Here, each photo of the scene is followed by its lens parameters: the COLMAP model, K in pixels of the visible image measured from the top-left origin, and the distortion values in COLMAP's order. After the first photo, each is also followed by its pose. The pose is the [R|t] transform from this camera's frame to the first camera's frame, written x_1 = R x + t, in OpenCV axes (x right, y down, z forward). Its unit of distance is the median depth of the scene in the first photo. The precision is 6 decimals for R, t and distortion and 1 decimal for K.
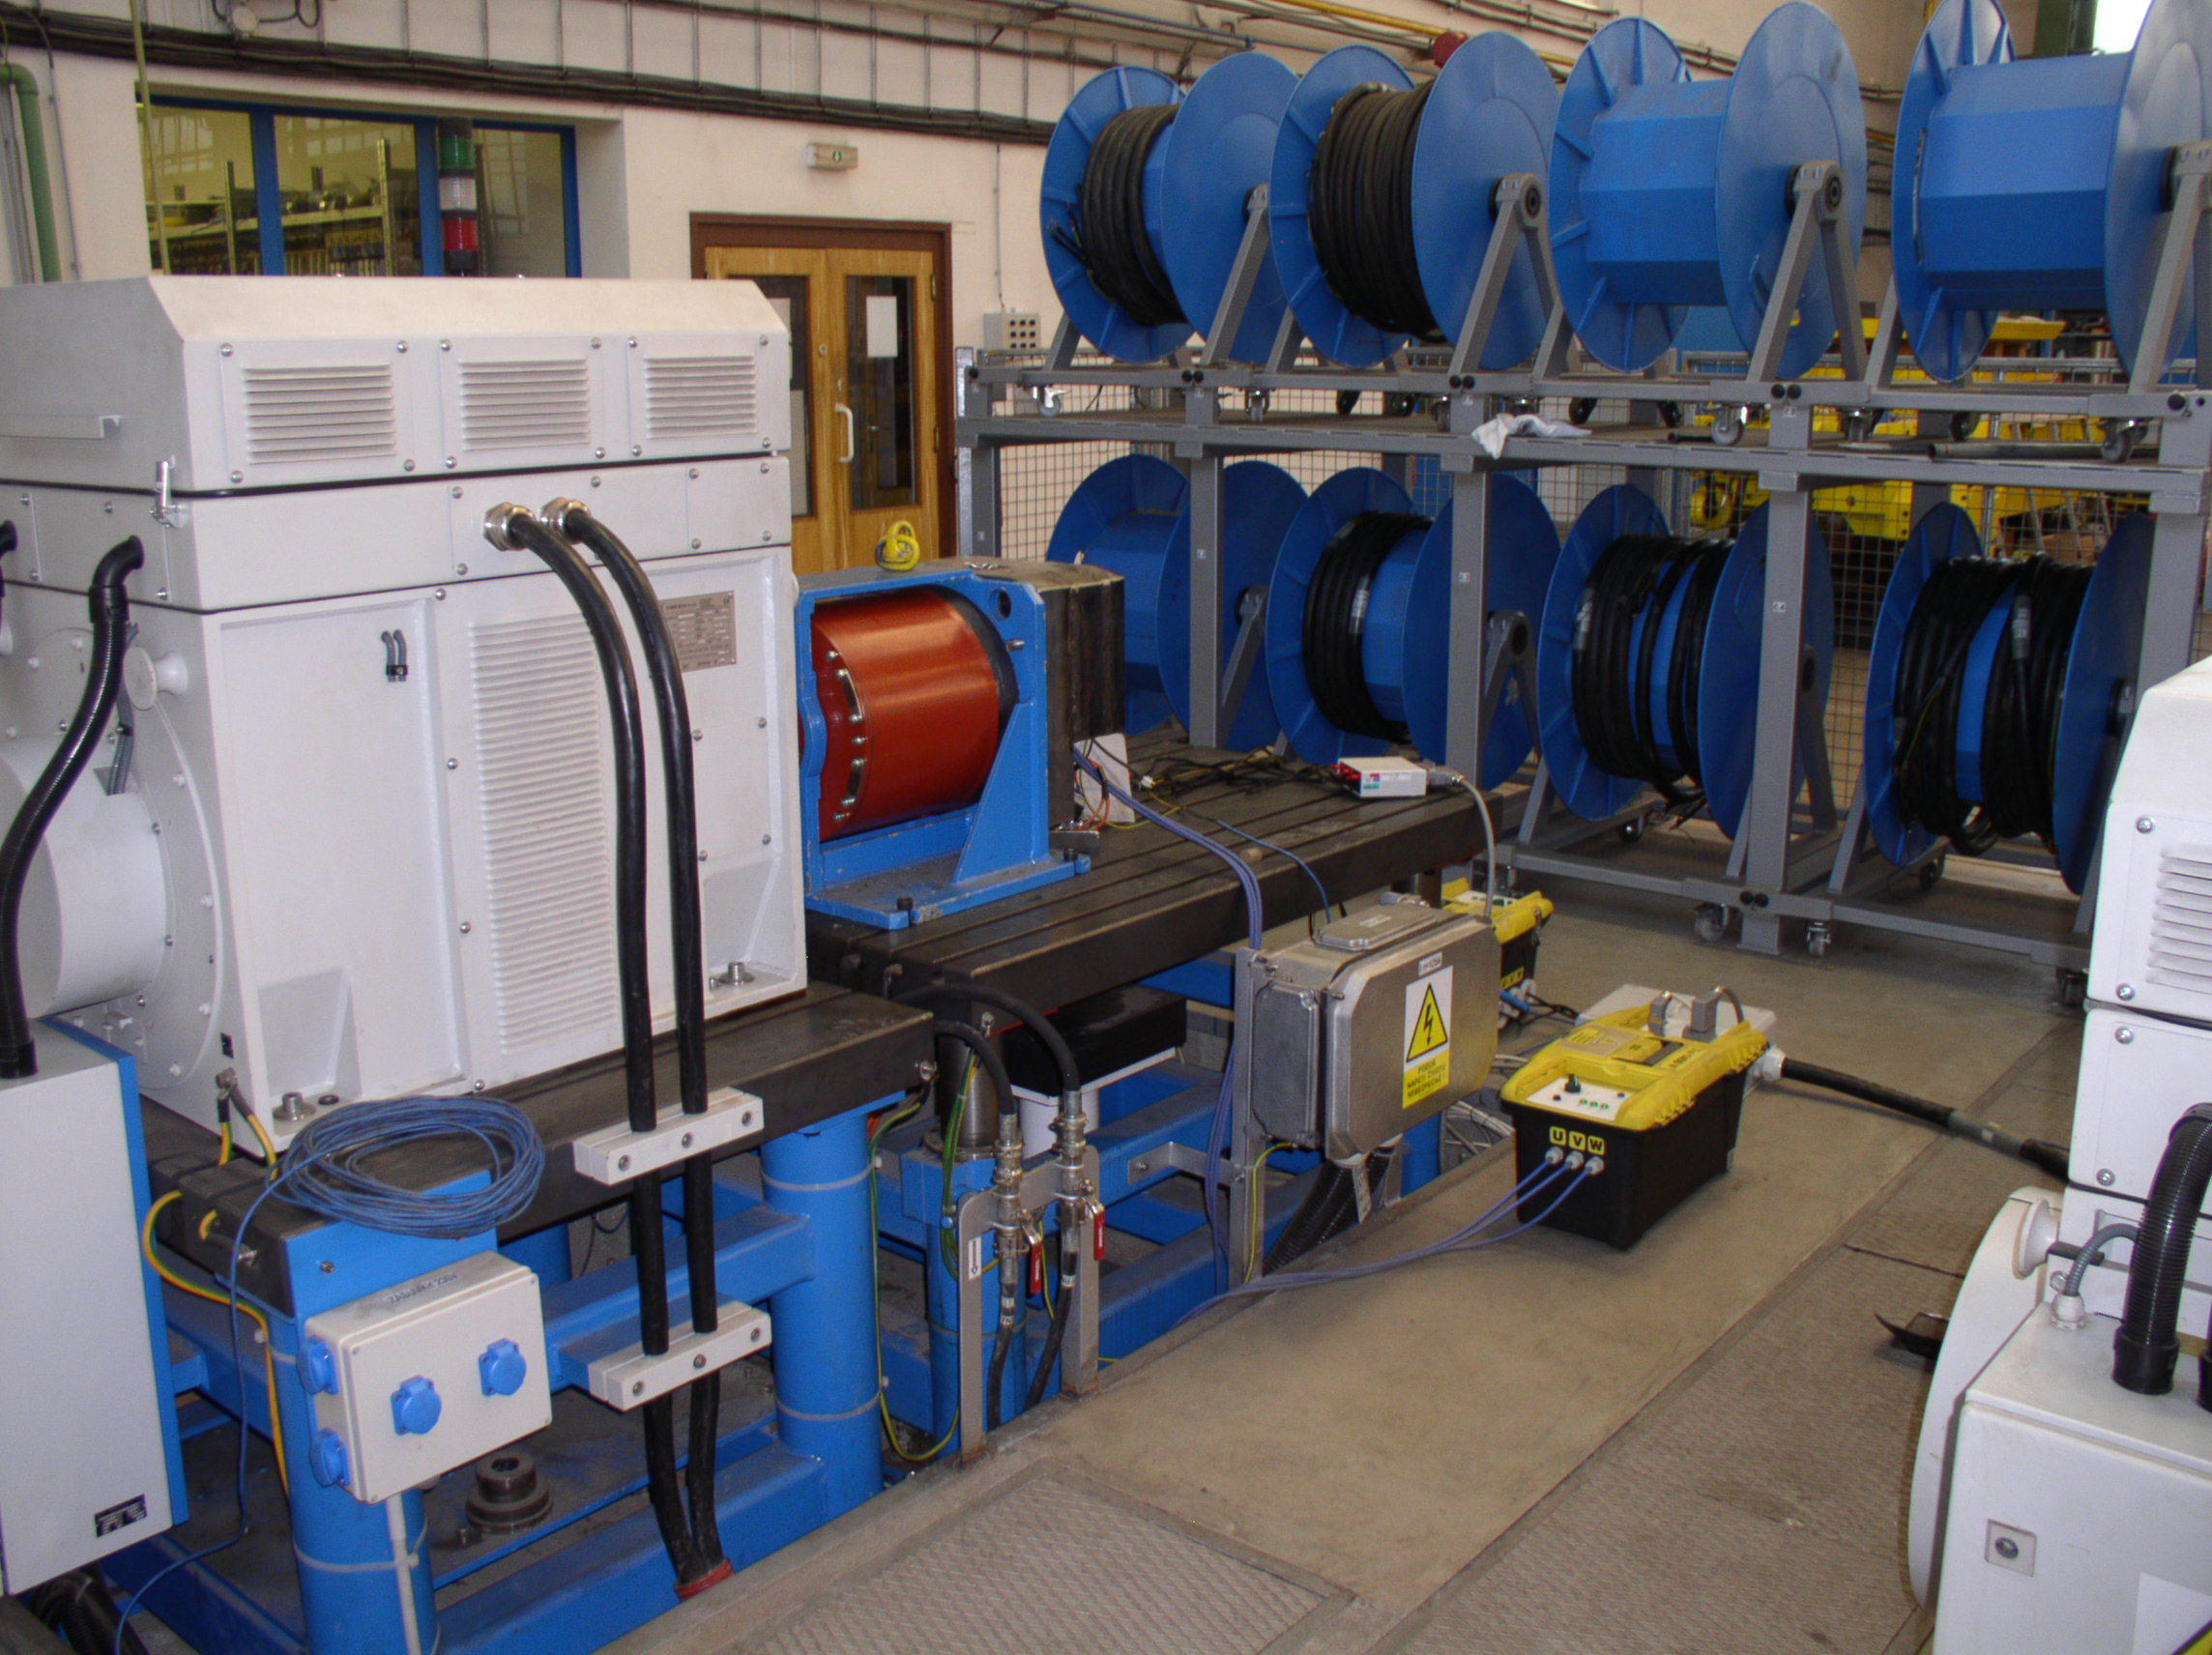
lens RADIAL K [[2101.0, 0, 1086.8], [0, 2101.0, 827.6], [0, 0, 1]] dist [-0.220606, 0.302470]
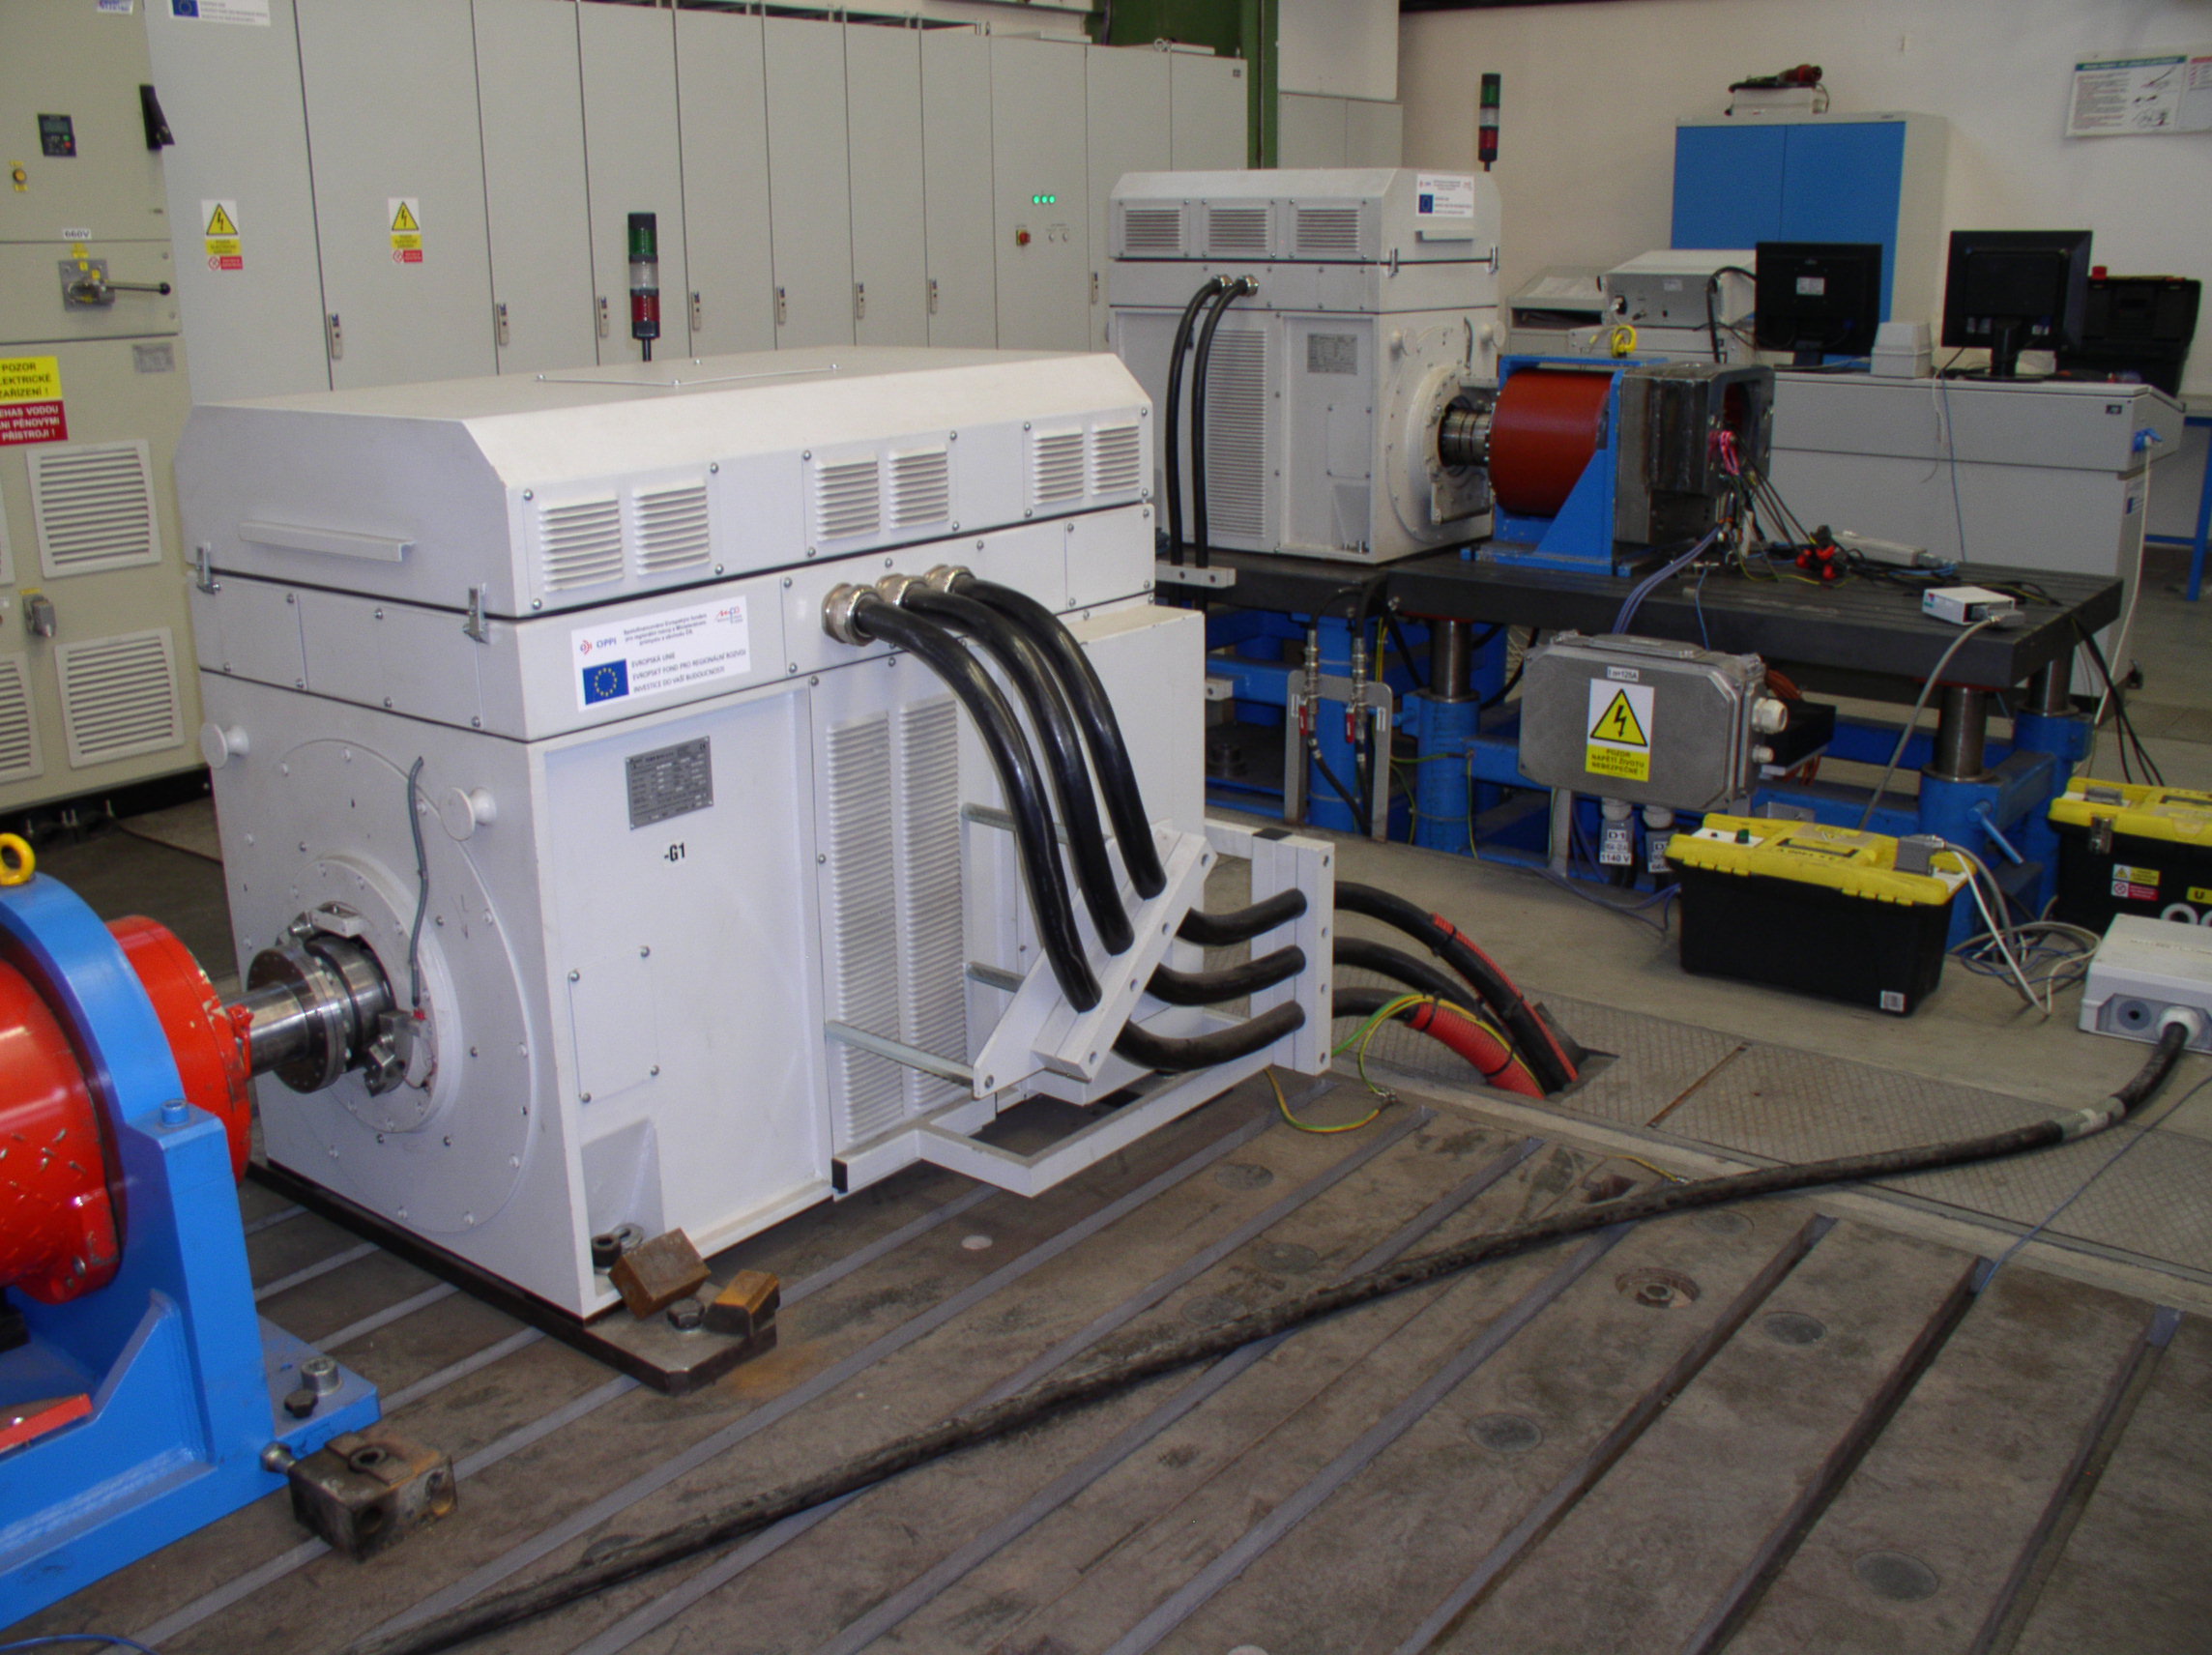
lens RADIAL K [[2101.0, 0, 1086.8], [0, 2101.0, 827.6], [0, 0, 1]] dist [-0.220606, 0.302470]
pose [[0.035928, 0.284883, -0.957889, 0.740870], [-0.218039, 0.937650, 0.270686, -0.064131], [0.975278, 0.199132, 0.095804, 0.288755]]
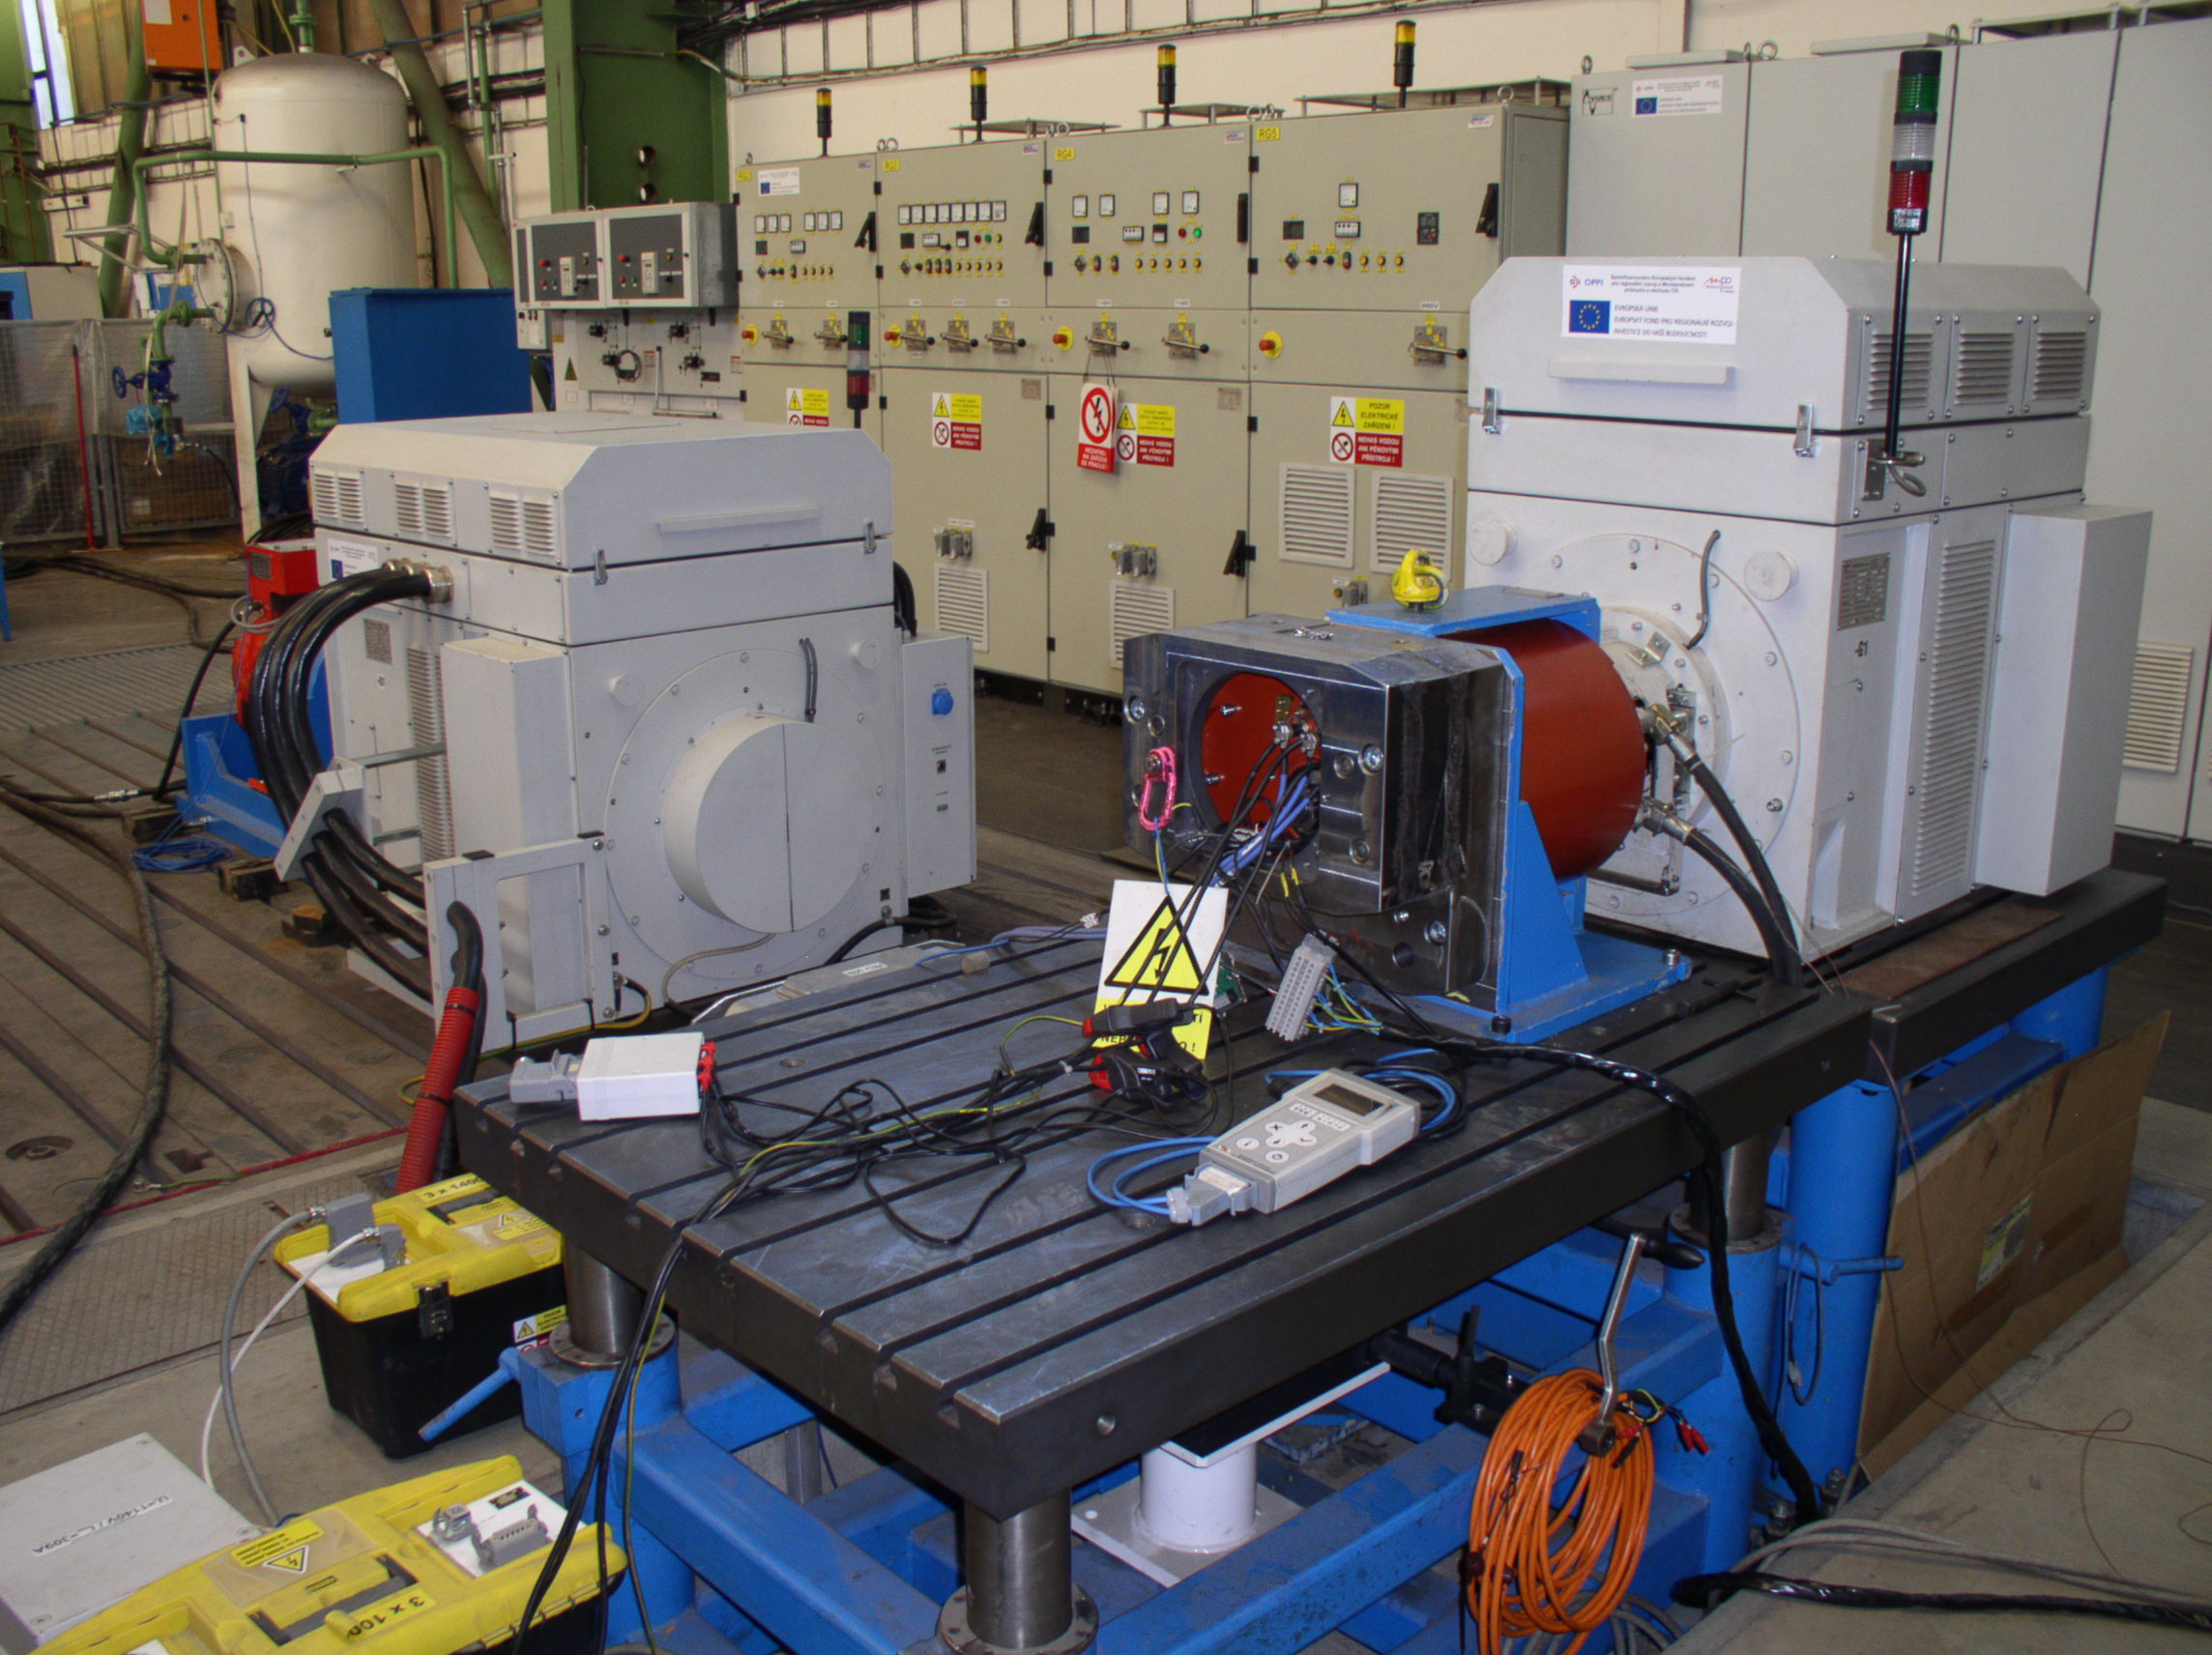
lens RADIAL K [[2101.0, 0, 1086.8], [0, 2101.0, 827.6], [0, 0, 1]] dist [-0.220606, 0.302470]
pose [[-0.992665, -0.021348, 0.119001, -0.022747], [0.036551, 0.885237, 0.463703, -0.218205], [-0.115243, 0.464651, -0.877963, 0.907767]]
